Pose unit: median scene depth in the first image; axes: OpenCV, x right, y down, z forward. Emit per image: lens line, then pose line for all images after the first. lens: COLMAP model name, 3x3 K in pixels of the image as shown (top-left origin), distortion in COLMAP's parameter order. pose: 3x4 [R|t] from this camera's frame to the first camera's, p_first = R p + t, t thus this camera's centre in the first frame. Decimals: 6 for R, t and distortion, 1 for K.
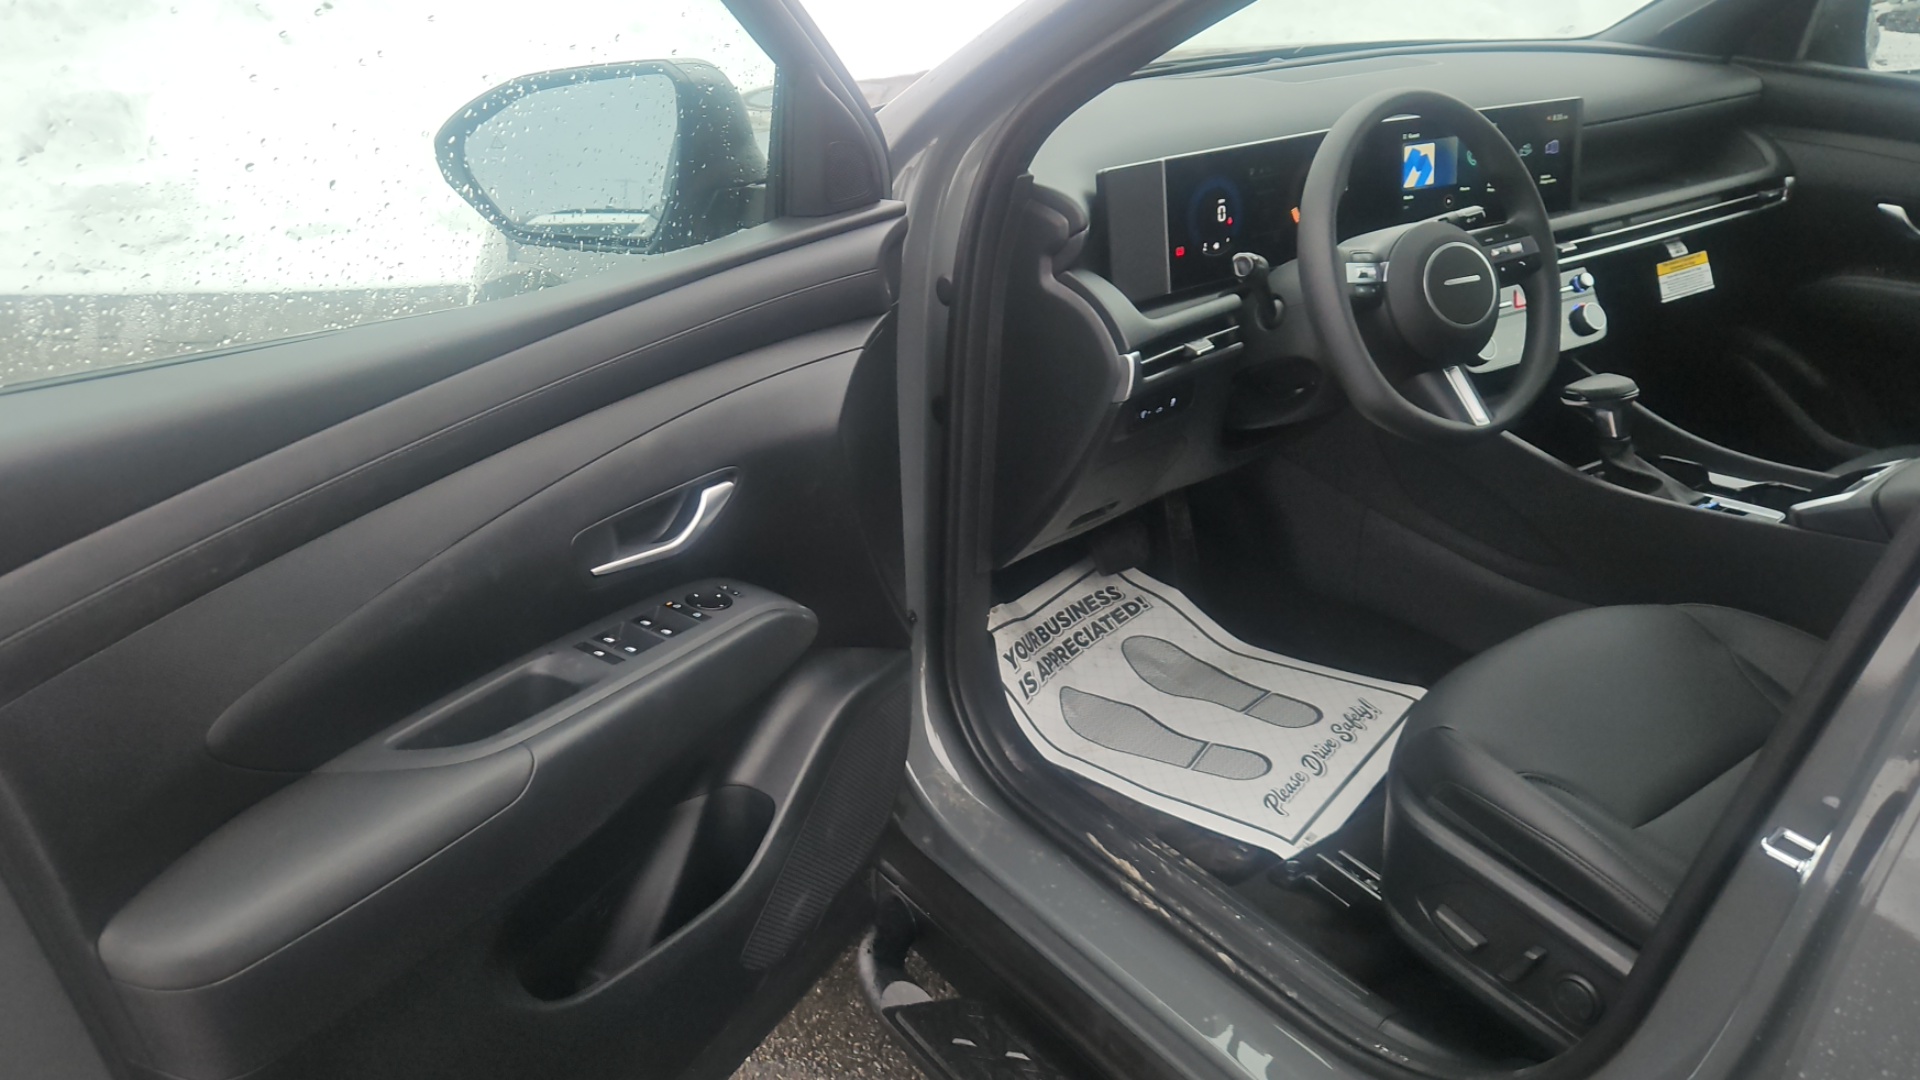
lens RADIAL K [[1405.2, 0, 943.9], [0, 1405.2, 547.9], [0, 0, 1]] dist [0.087860, -0.075974]
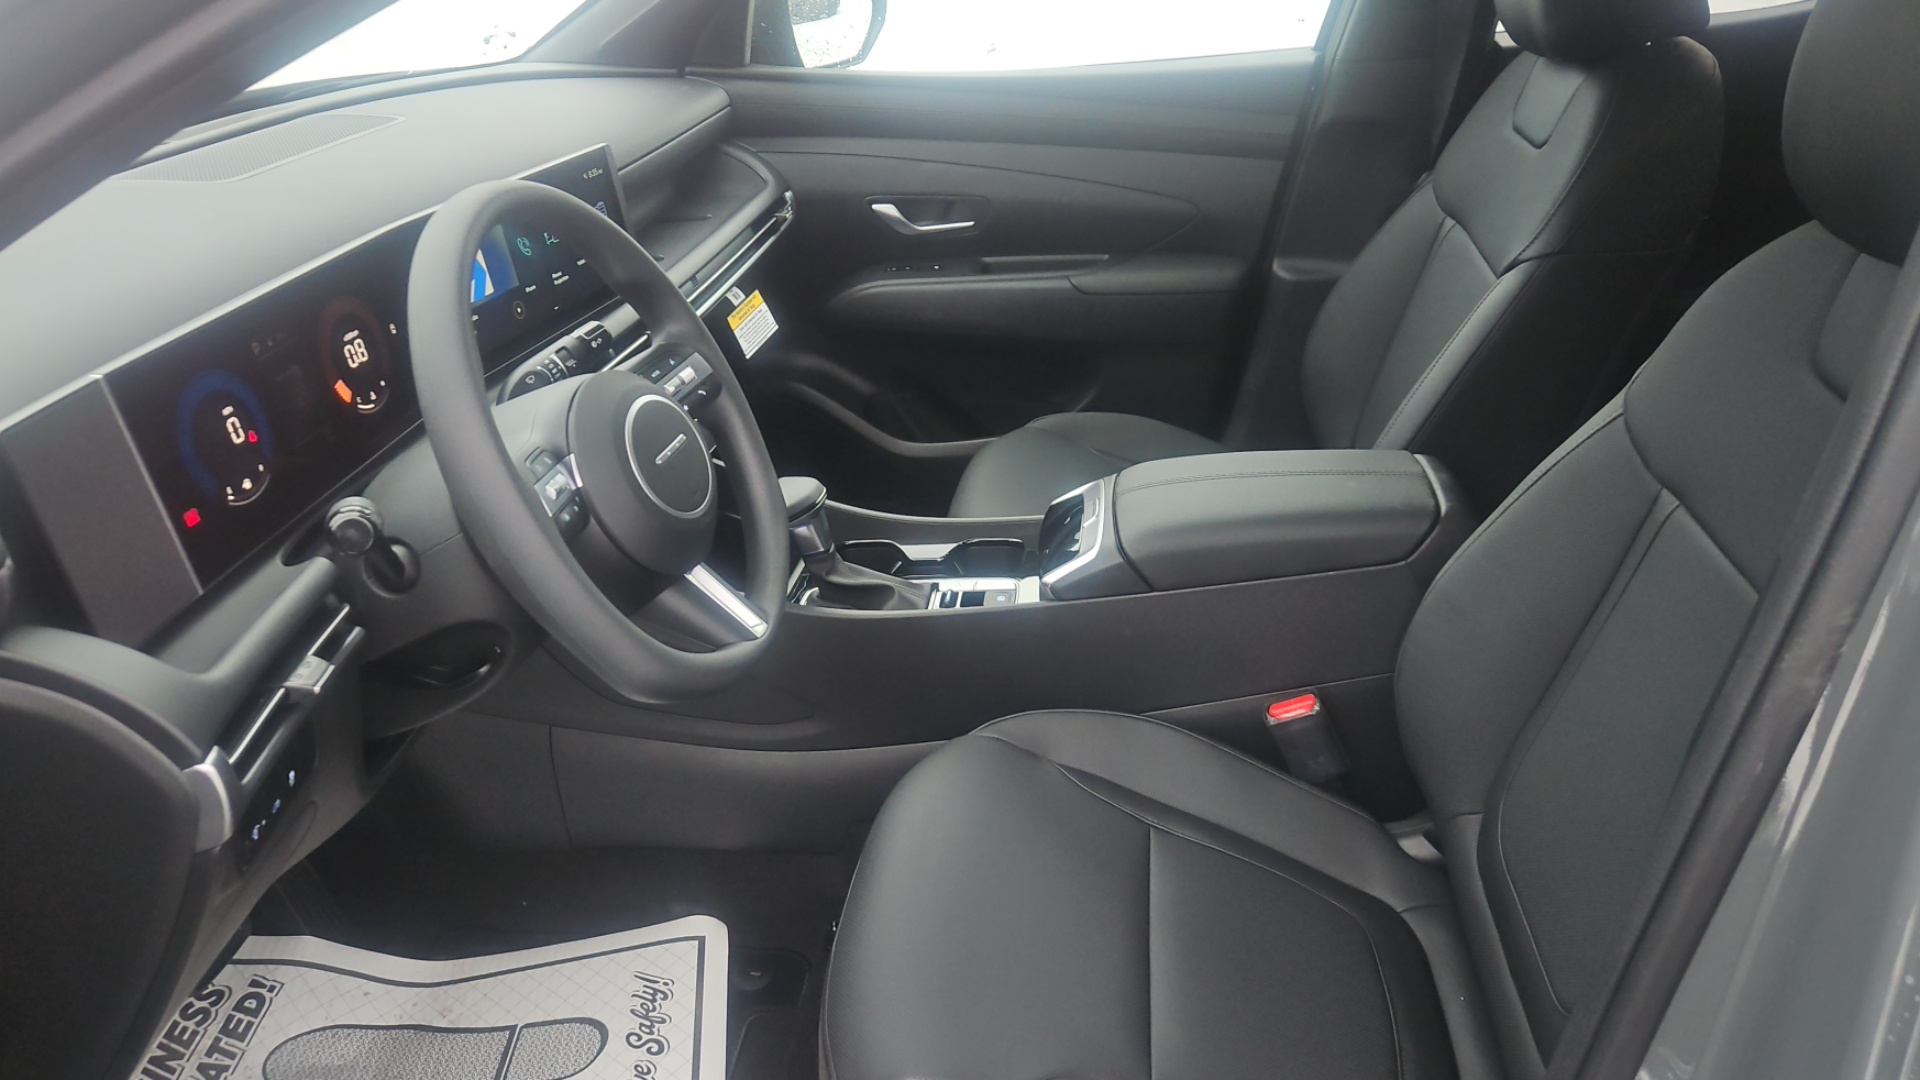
lens RADIAL K [[1405.2, 0, 943.9], [0, 1405.2, 547.9], [0, 0, 1]] dist [0.087860, -0.075974]
pose [[0.702574, -0.325088, 0.633014, 0.012458], [0.325711, 0.937809, 0.120114, -0.146746], [-0.632694, 0.121790, 0.764765, 0.330695]]
